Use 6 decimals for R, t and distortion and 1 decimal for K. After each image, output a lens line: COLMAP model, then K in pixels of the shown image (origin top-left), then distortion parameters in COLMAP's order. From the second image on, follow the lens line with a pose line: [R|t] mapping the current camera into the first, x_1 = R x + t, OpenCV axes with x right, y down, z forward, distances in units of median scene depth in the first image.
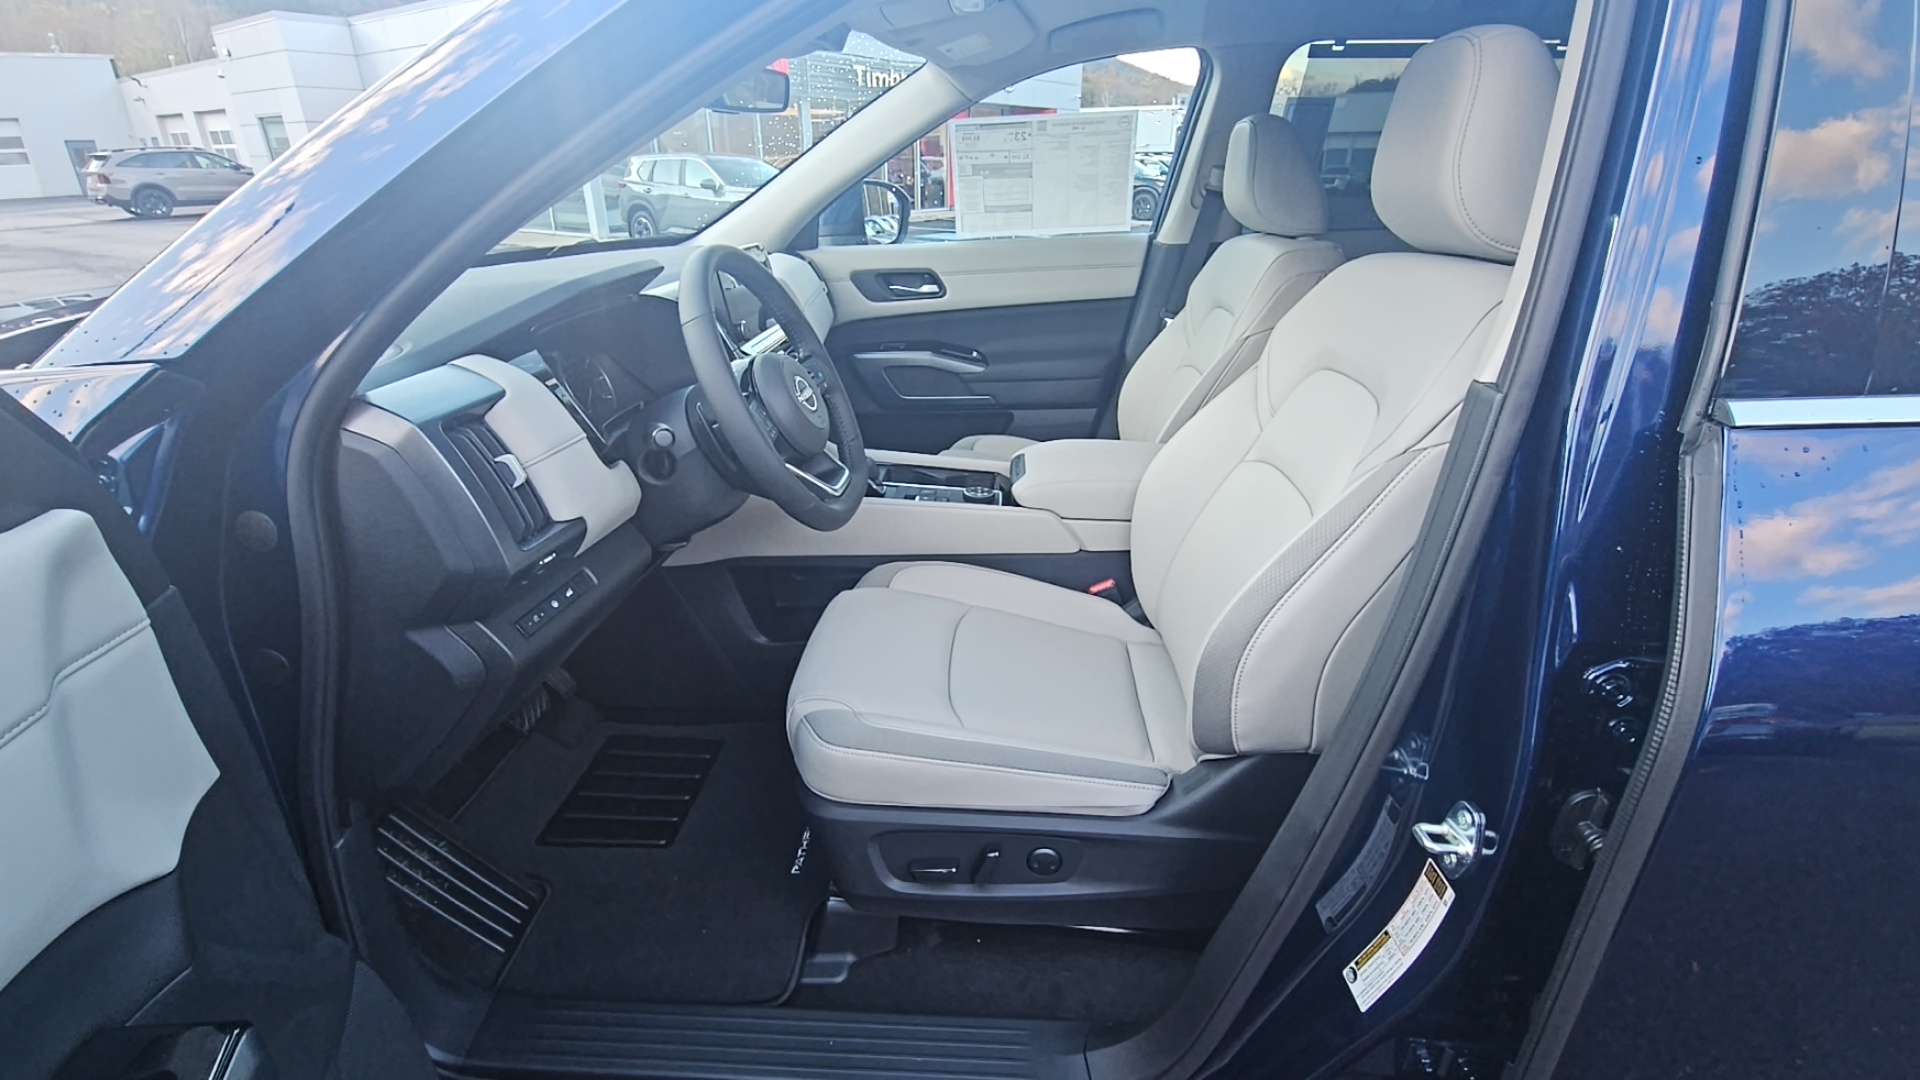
lens RADIAL K [[867.8, 0, 946.9], [0, 867.8, 537.7], [0, 0, 1]] dist [0.018000, -0.008640]
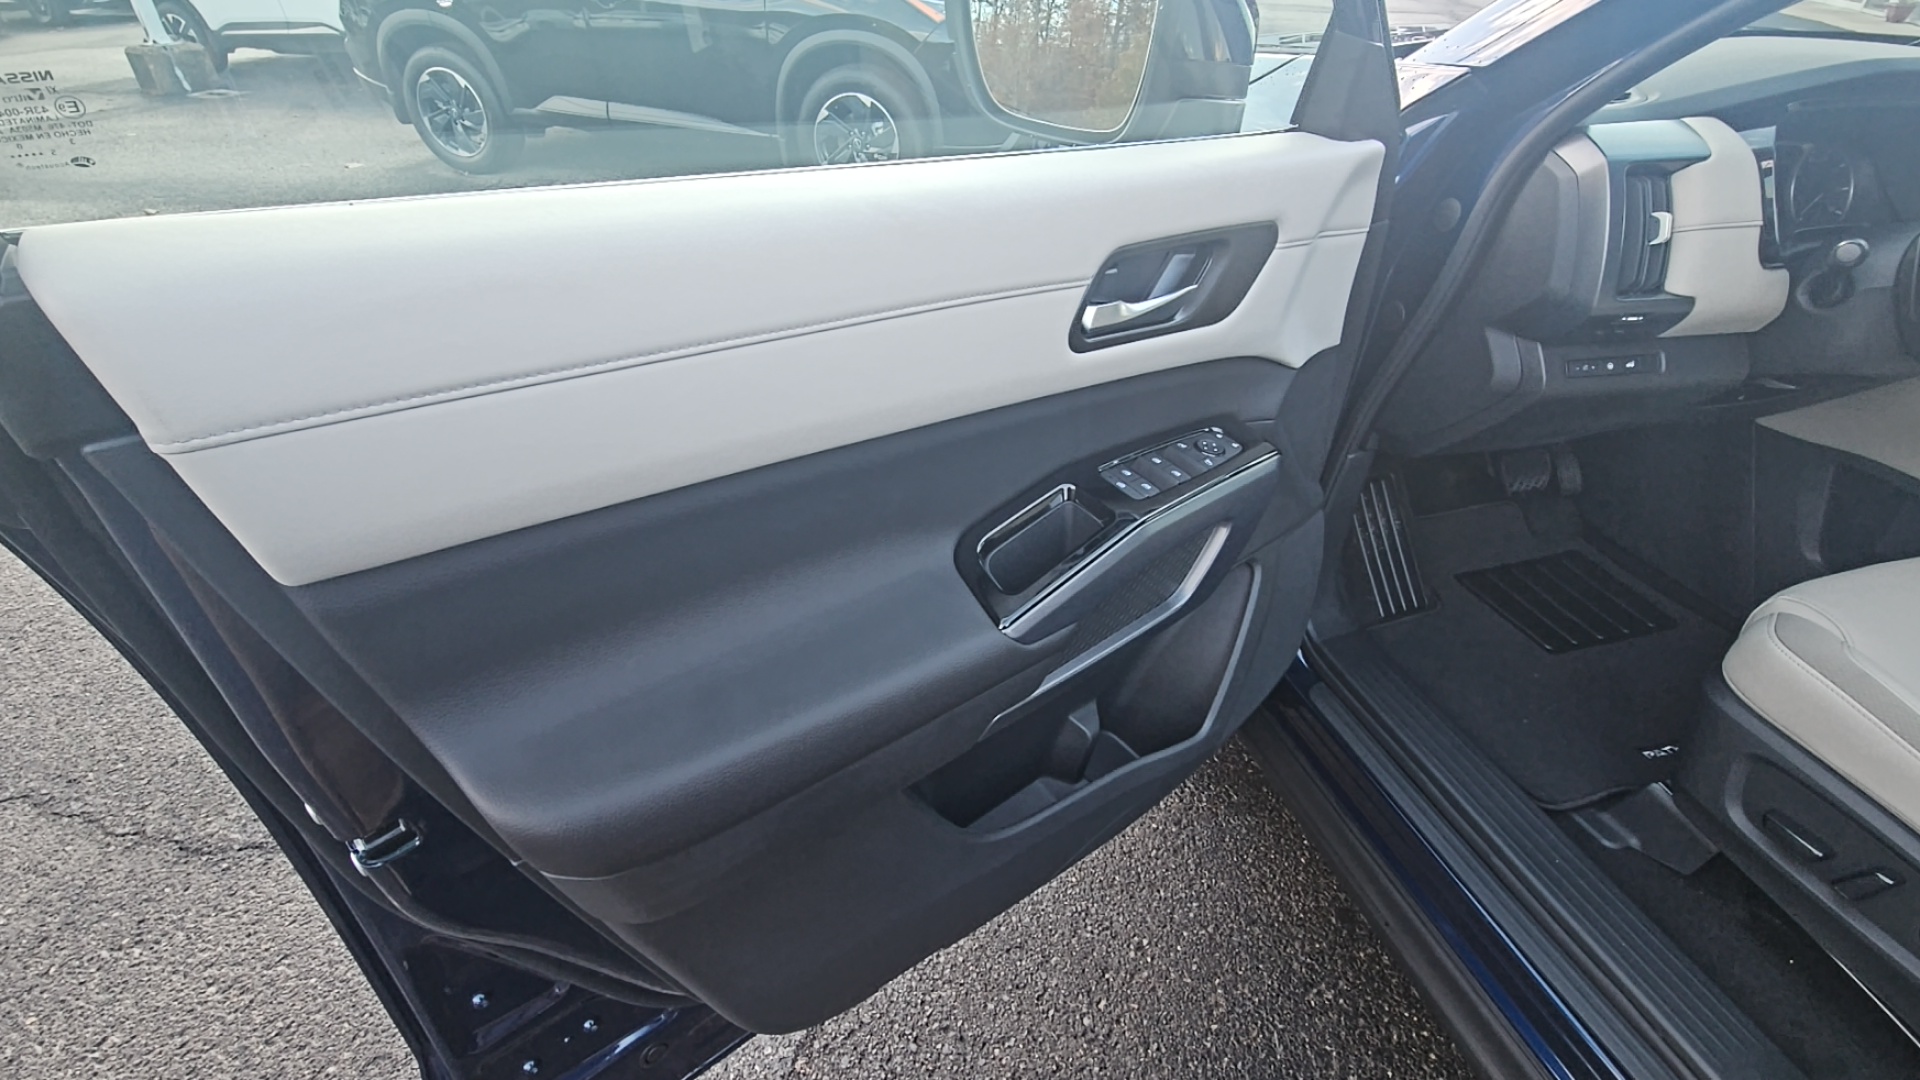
lens RADIAL K [[850.9, 0, 956.6], [0, 850.9, 544.7], [0, 0, 1]] dist [0.011686, -0.007268]
pose [[0.344310, 0.562930, -0.751373, 0.200960], [-0.373284, 0.816412, 0.440603, 0.091832], [0.861458, 0.128771, 0.491231, -0.209796]]
